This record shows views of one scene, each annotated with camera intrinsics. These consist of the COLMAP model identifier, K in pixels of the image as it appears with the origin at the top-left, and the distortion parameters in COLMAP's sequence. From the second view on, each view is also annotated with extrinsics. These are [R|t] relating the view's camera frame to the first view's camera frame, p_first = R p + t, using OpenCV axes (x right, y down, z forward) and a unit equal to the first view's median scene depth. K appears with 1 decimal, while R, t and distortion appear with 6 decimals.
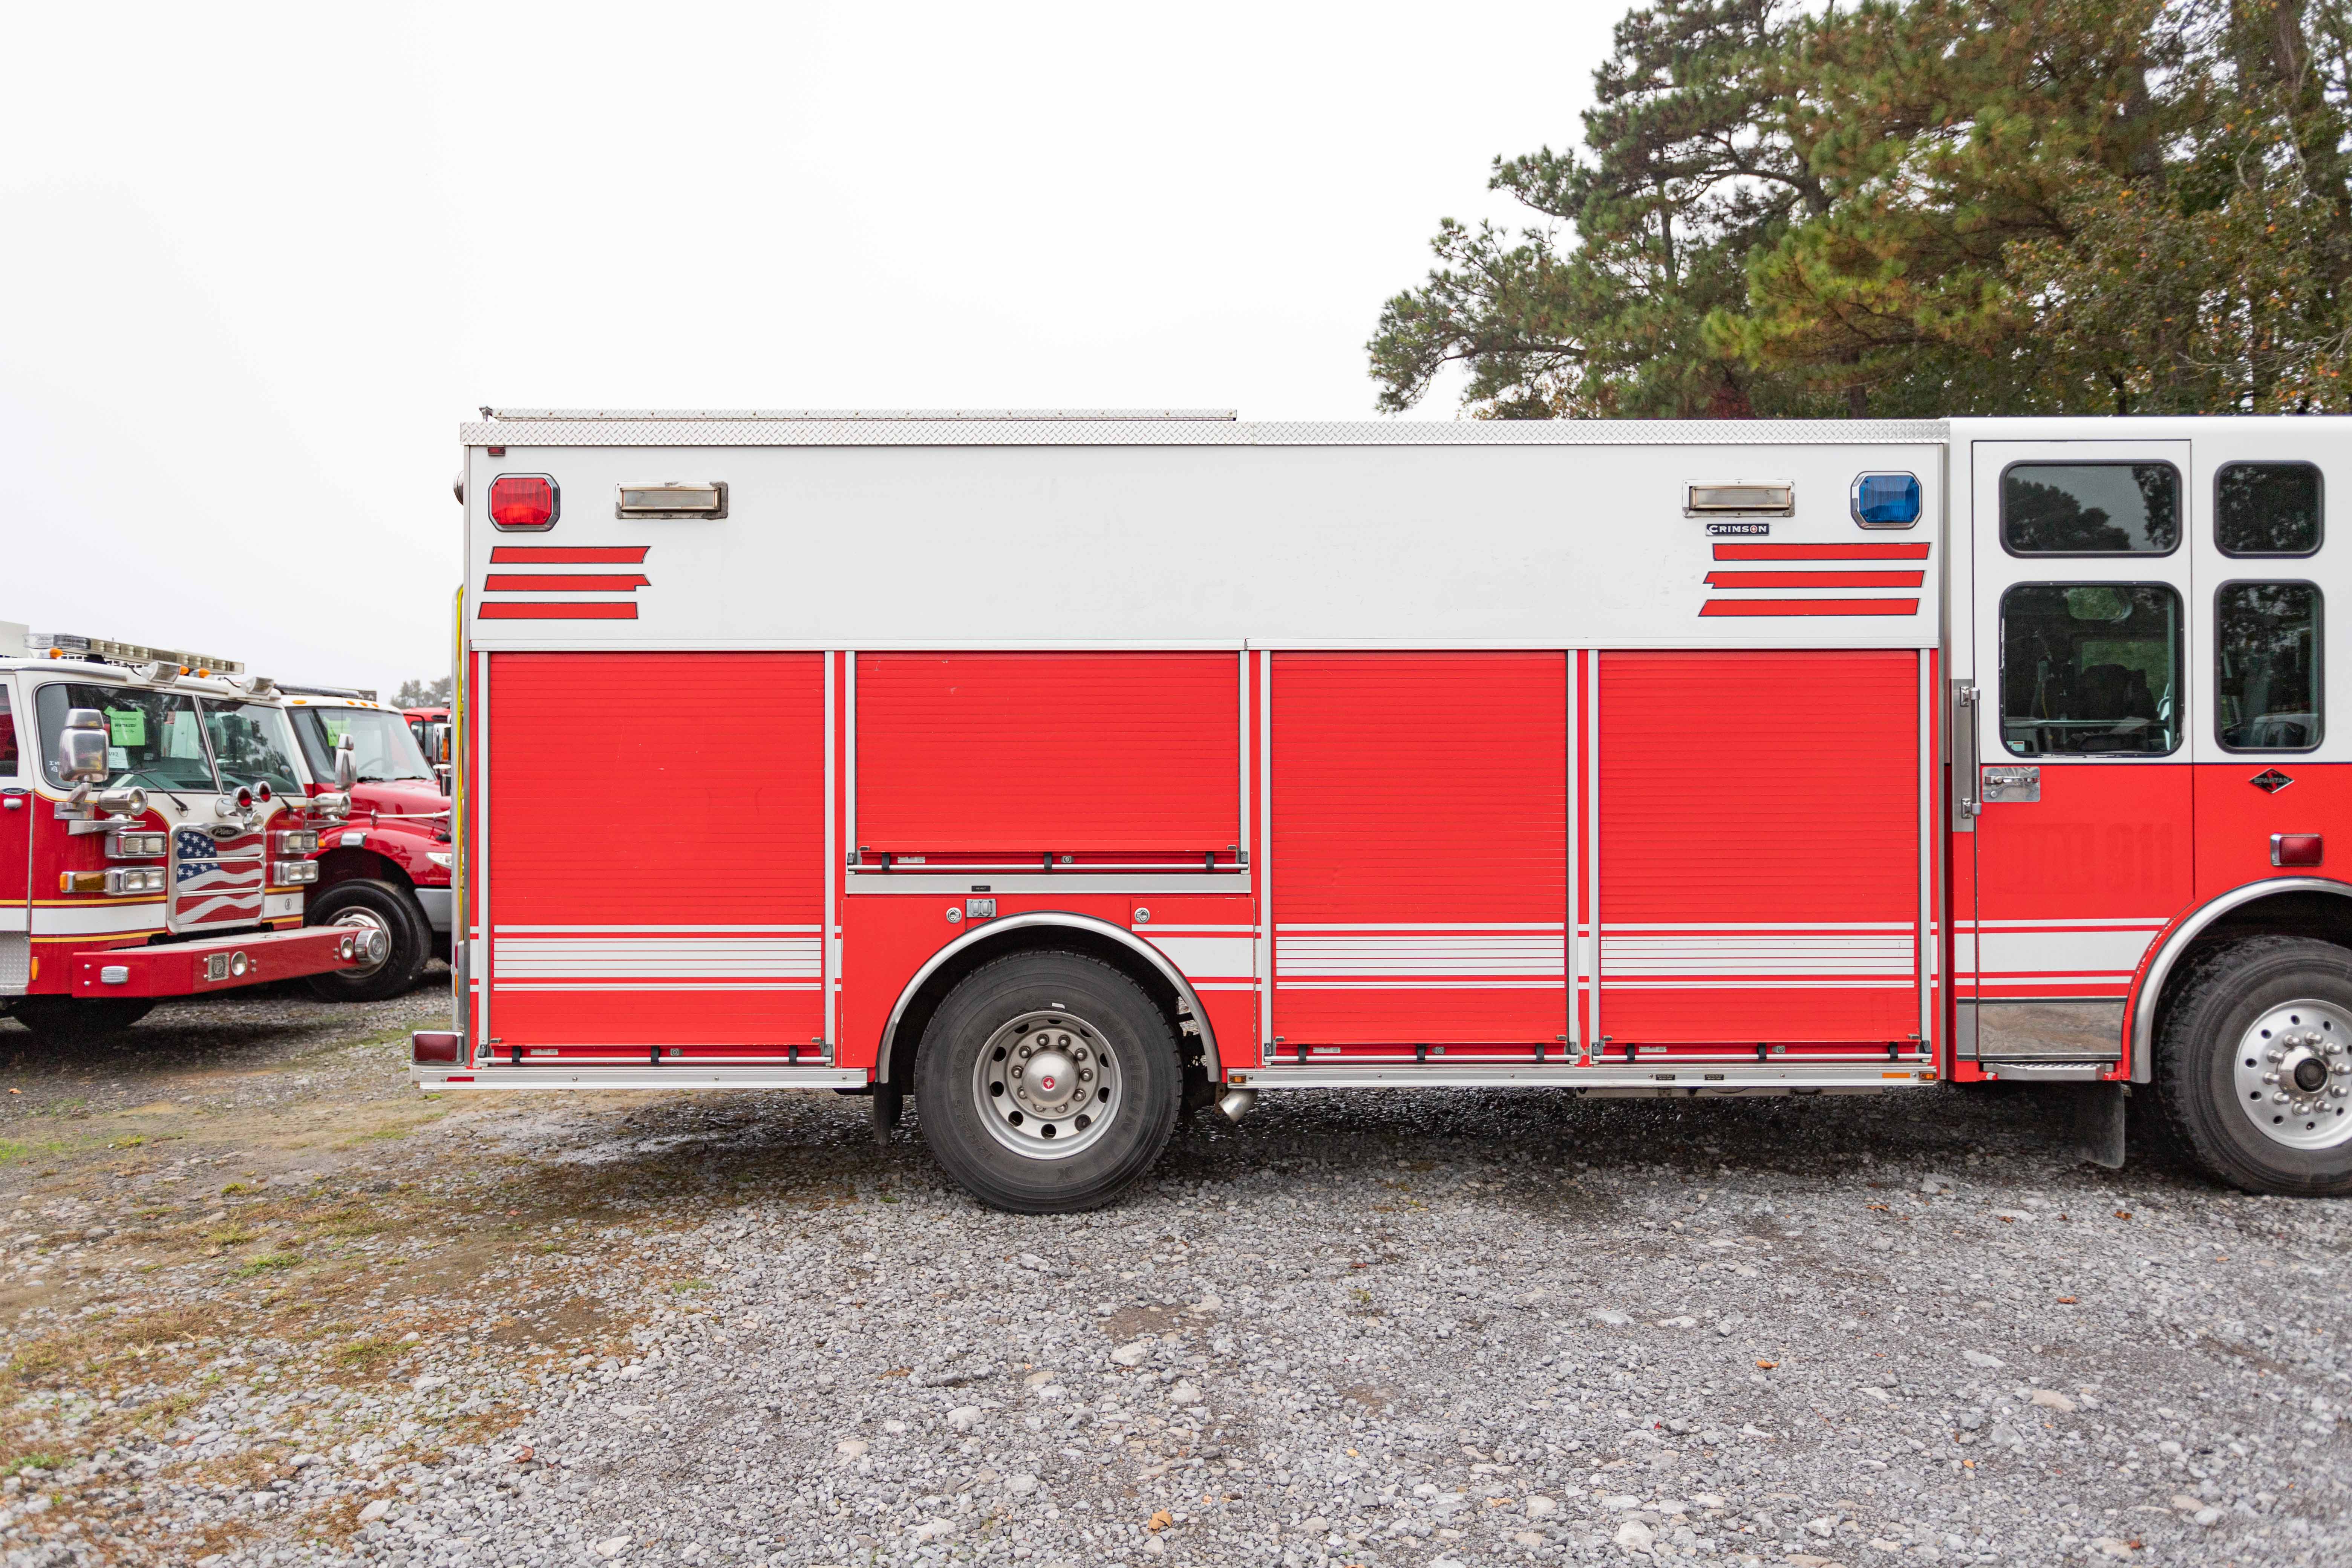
lens RADIAL K [[1524.3, 0, 1177.9], [0, 1524.3, 782.8], [0, 0, 1]] dist [-0.003119, 0.002847]
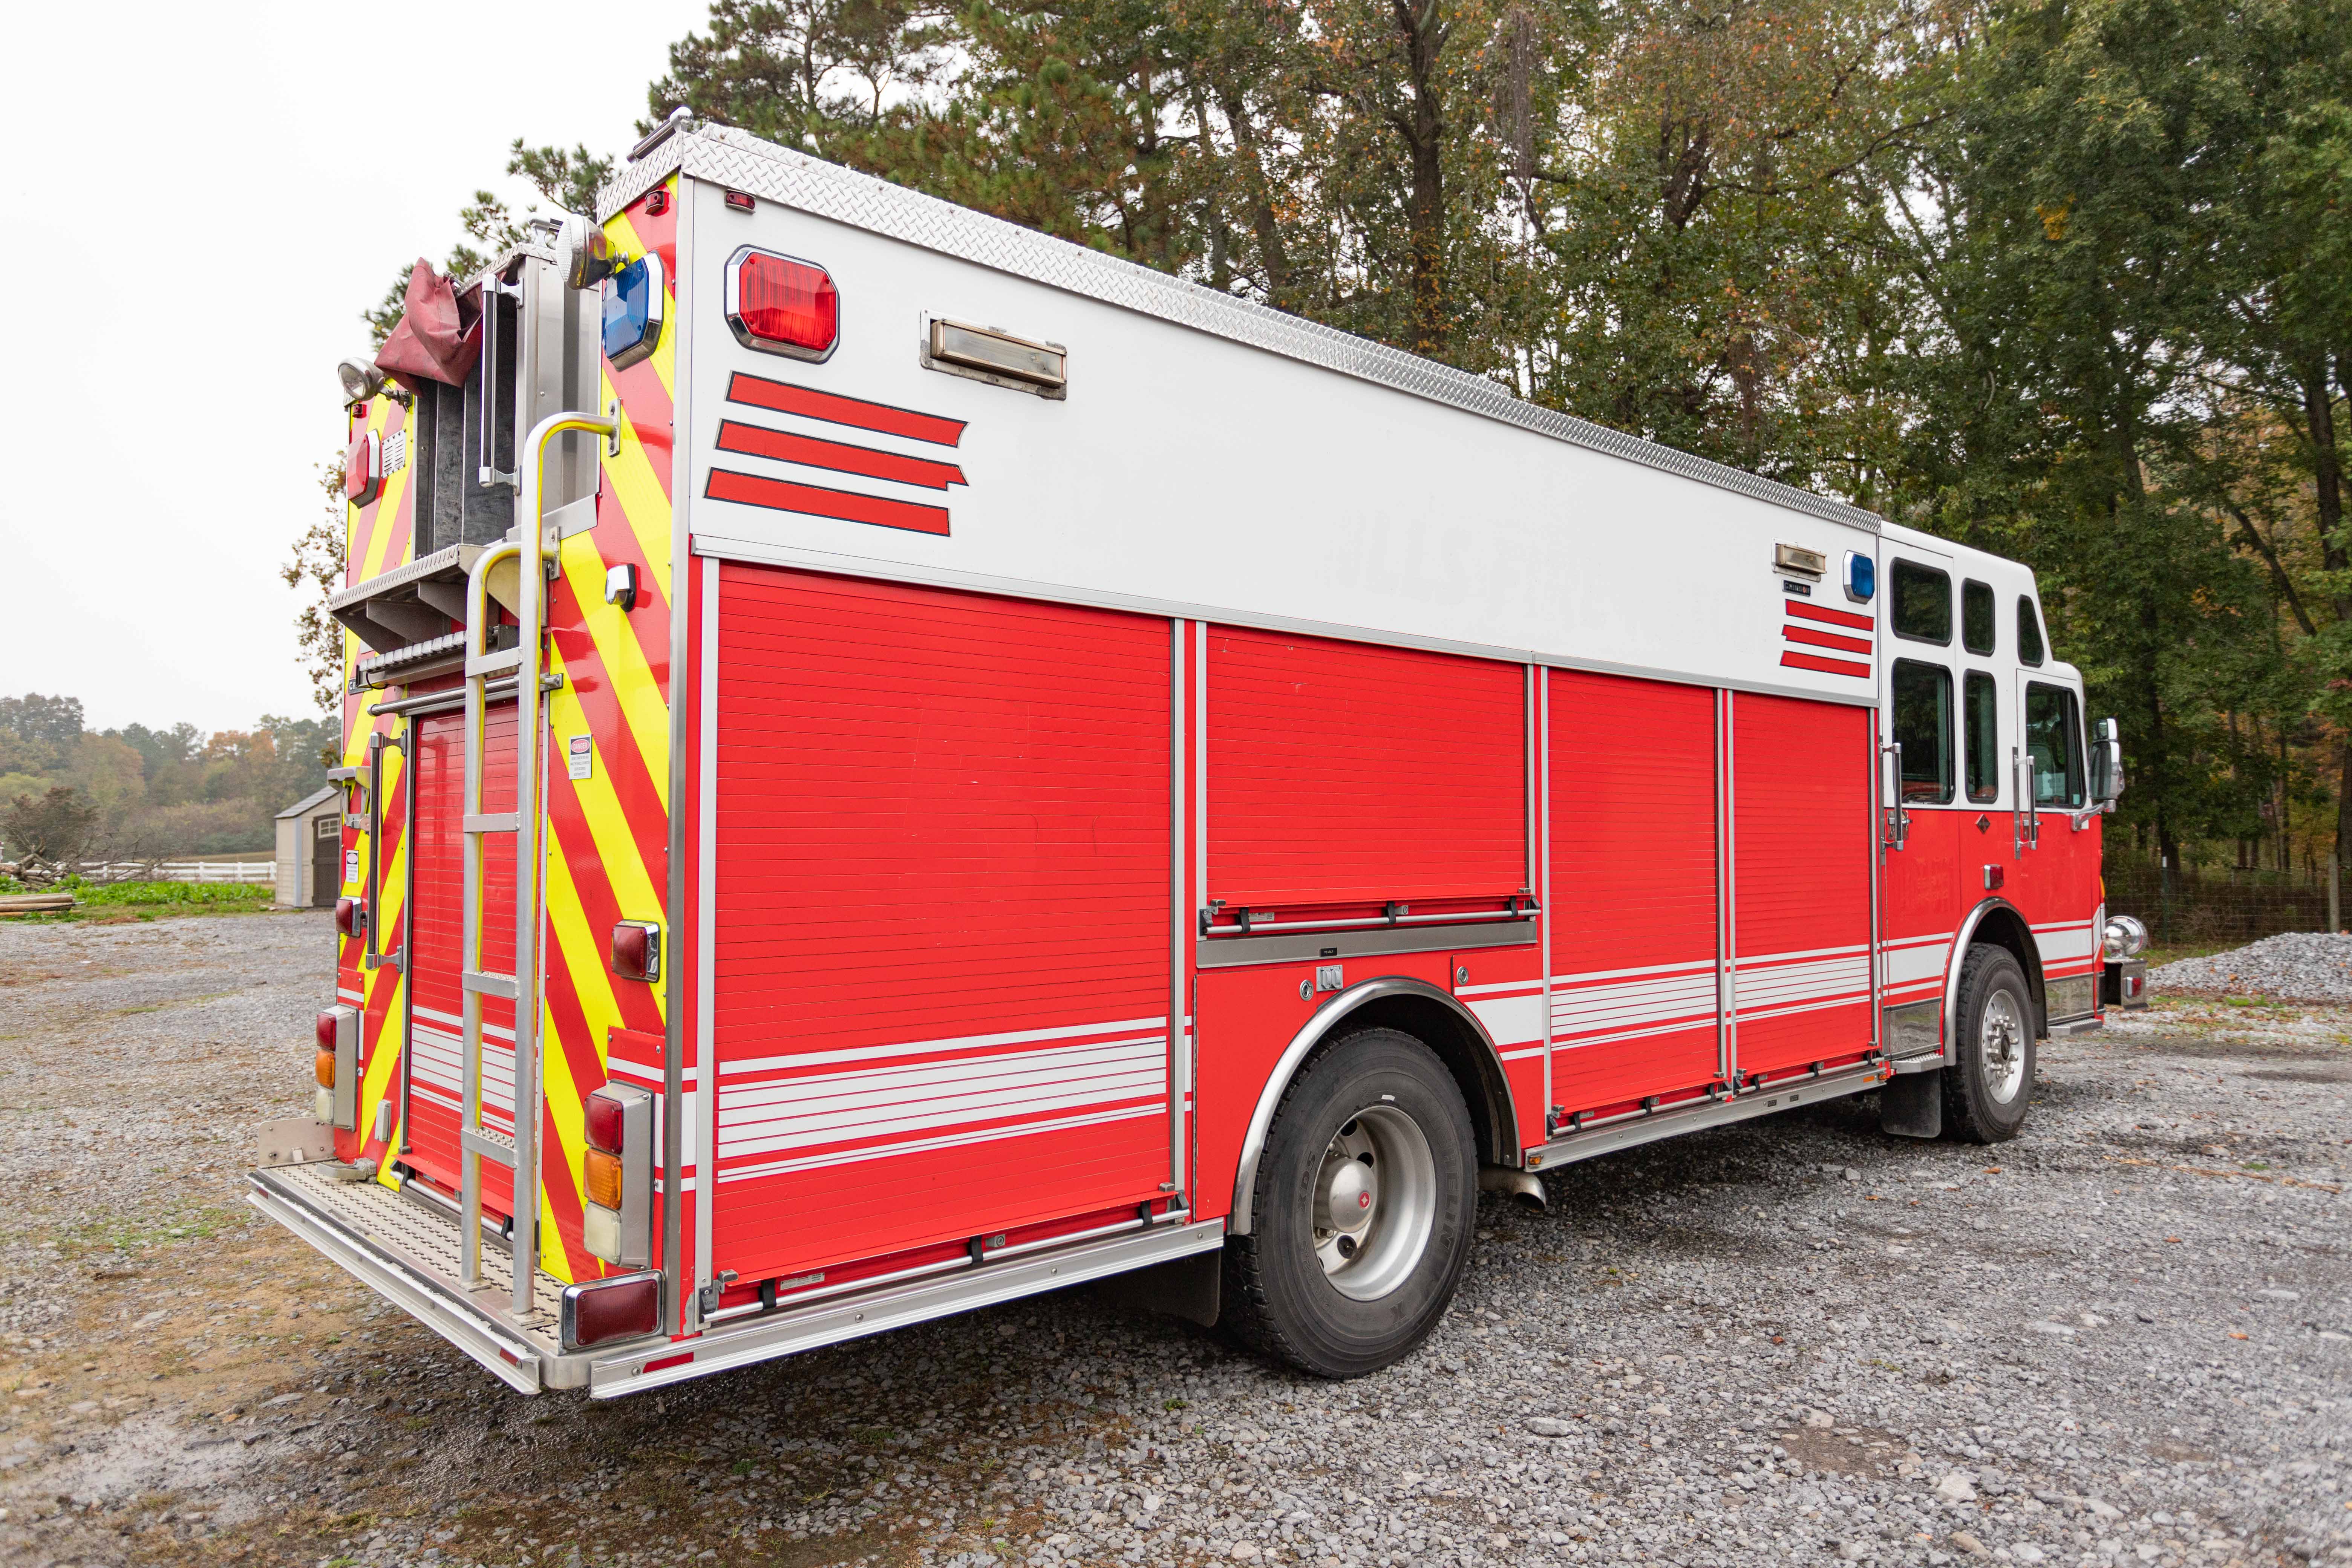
lens RADIAL K [[1543.1, 0, 1166.4], [0, 1543.1, 779.8], [0, 0, 1]] dist [-0.002021, 0.000376]
pose [[0.745320, 0.028156, 0.666113, -0.693383], [-0.003959, 0.999277, -0.037808, 0.013257], [-0.666696, 0.025541, 0.744892, 0.478716]]
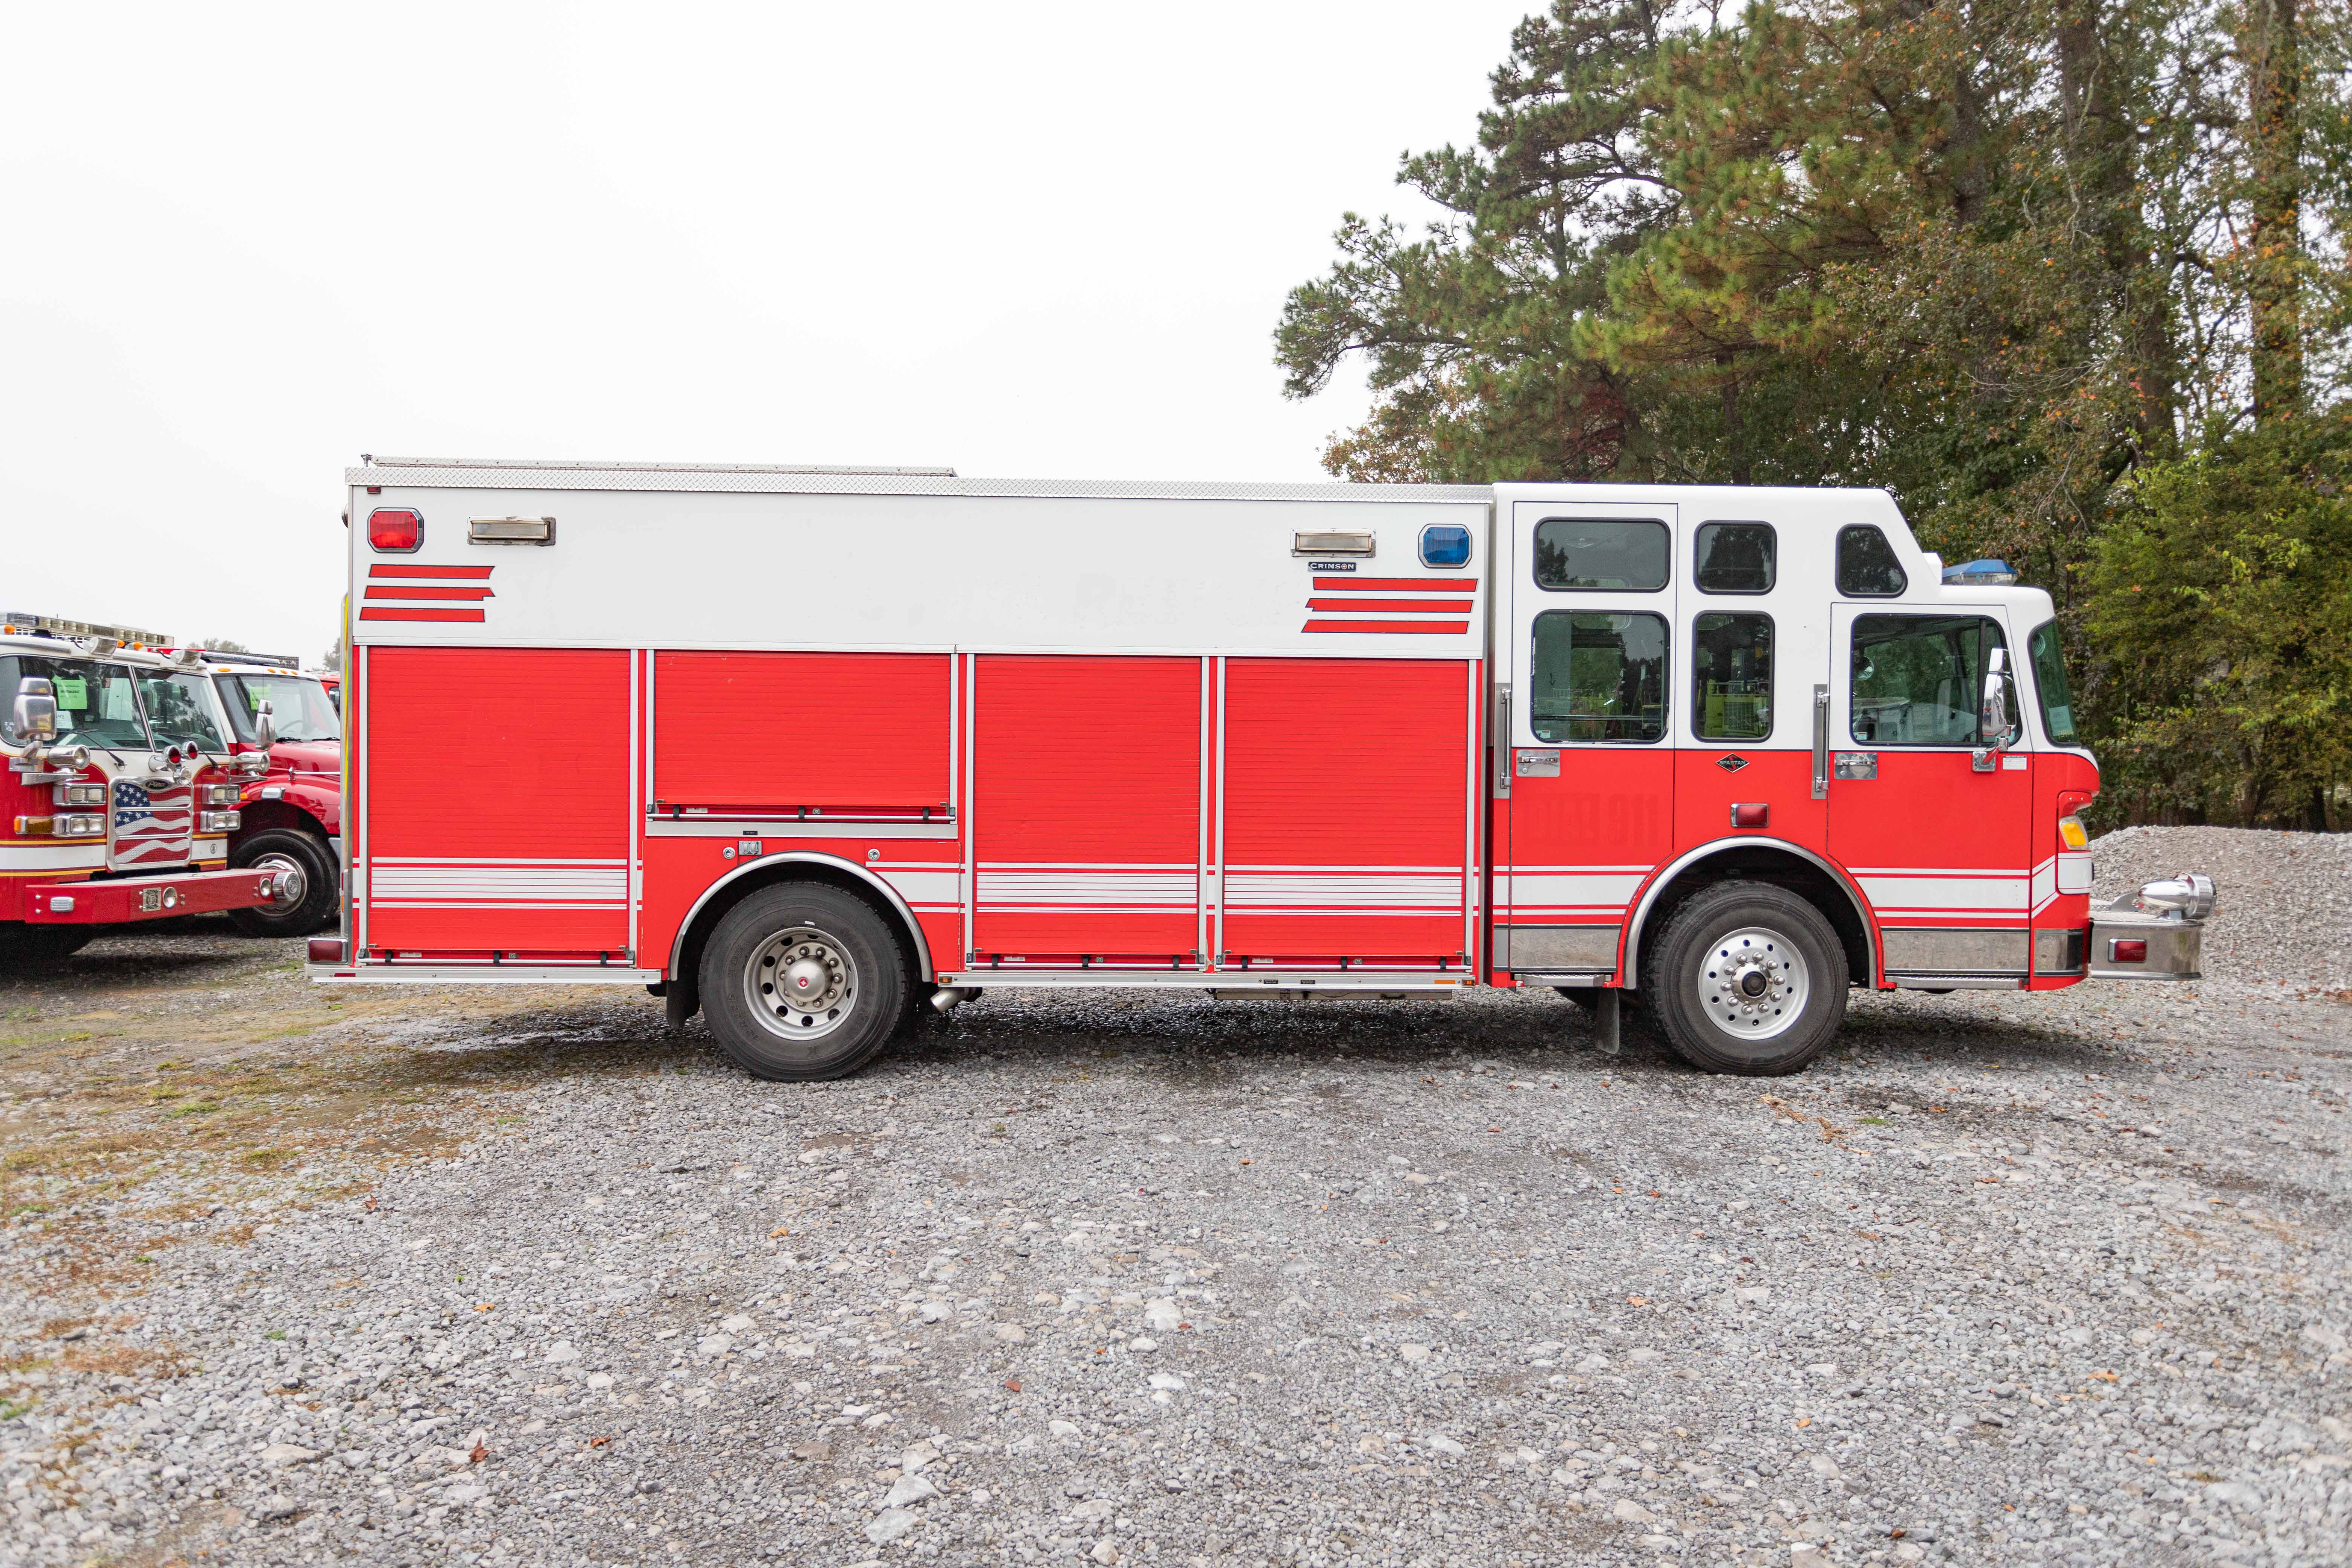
lens RADIAL K [[1533.4, 0, 1176.0], [0, 1533.4, 784.0], [0, 0, 1]] dist [-0.001668, 0.003517]
pose [[0.999488, 0.012356, 0.029516, 0.194407], [-0.012988, 0.999688, 0.021322, -0.005260], [-0.029243, -0.021695, 0.999337, -0.319735]]
